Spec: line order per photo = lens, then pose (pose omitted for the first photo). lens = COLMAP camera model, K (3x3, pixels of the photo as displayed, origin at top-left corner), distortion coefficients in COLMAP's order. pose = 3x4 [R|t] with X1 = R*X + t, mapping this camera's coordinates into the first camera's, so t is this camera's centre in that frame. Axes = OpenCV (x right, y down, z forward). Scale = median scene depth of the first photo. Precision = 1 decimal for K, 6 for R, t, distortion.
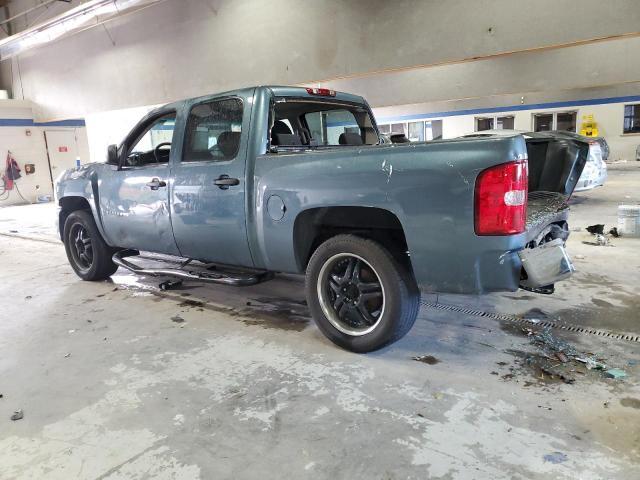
lens RADIAL K [[507.1, 0, 320.2], [0, 507.1, 240.2], [0, 0, 1]] dist [0.041261, -0.006185]
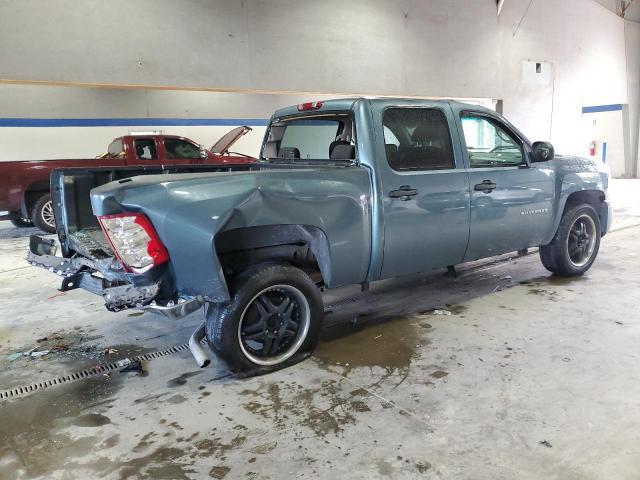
lens RADIAL K [[507.1, 0, 320.4], [0, 507.1, 239.7], [0, 0, 1]] dist [0.041261, -0.006185]
pose [[-0.321141, 0.218340, -0.921518, 0.972404], [-0.117427, 0.956370, 0.267520, -0.309822], [0.939723, 0.194123, -0.281491, 1.353108]]
